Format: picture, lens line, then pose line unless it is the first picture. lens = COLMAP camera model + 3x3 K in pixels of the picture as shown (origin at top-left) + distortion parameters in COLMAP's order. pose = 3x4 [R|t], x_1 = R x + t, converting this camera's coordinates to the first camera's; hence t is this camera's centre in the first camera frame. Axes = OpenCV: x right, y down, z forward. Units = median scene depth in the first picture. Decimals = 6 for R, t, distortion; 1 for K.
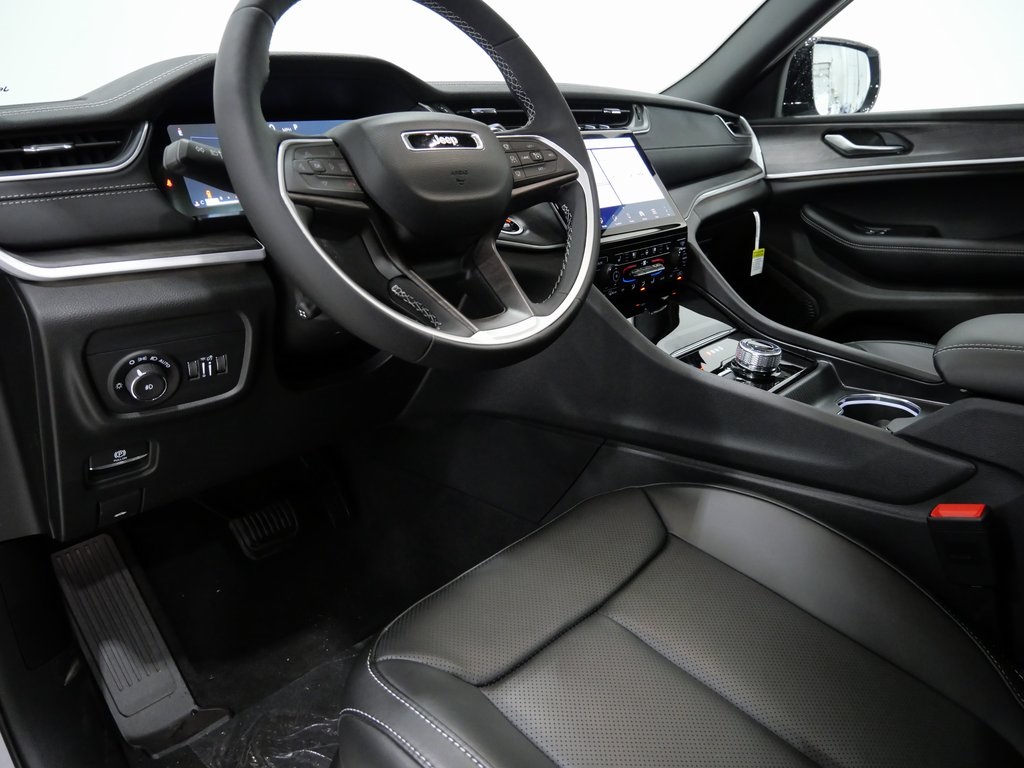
lens RADIAL K [[733.5, 0, 511.5], [0, 733.5, 397.9], [0, 0, 1]] dist [-0.036246, 0.004691]
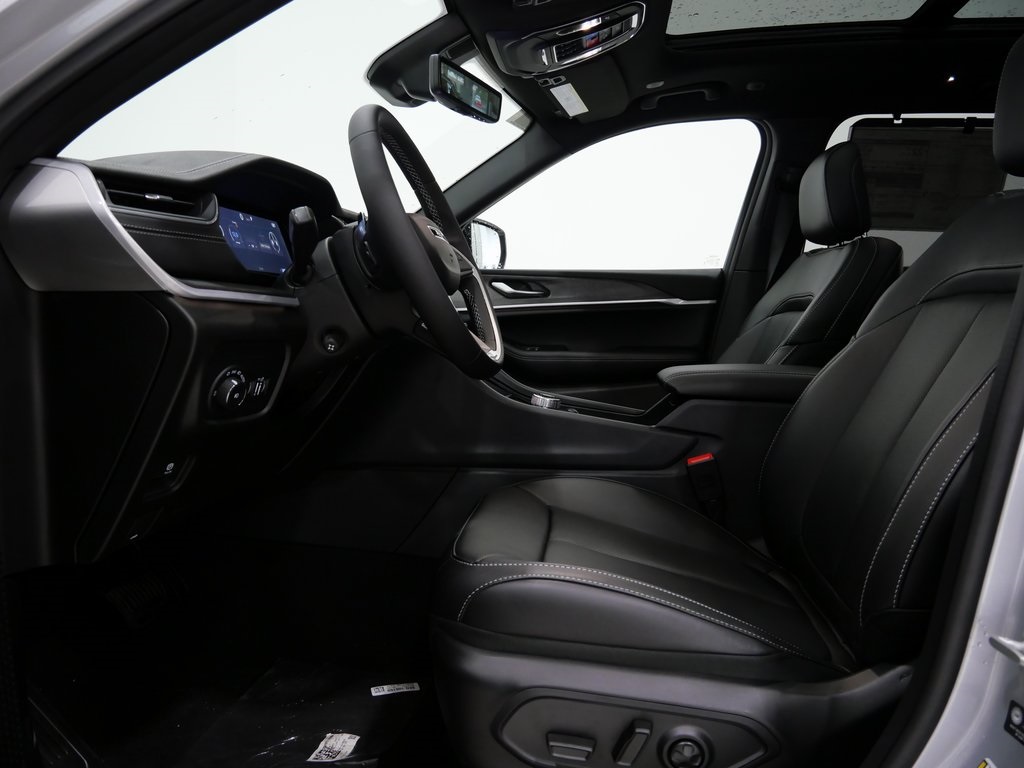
lens RADIAL K [[733.5, 0, 511.5], [0, 733.5, 397.9], [0, 0, 1]] dist [-0.036246, 0.004691]
pose [[0.812846, -0.008196, 0.582421, -0.394266], [0.140296, 0.973219, -0.182106, 0.130029], [-0.565330, 0.229735, 0.792227, -0.106851]]
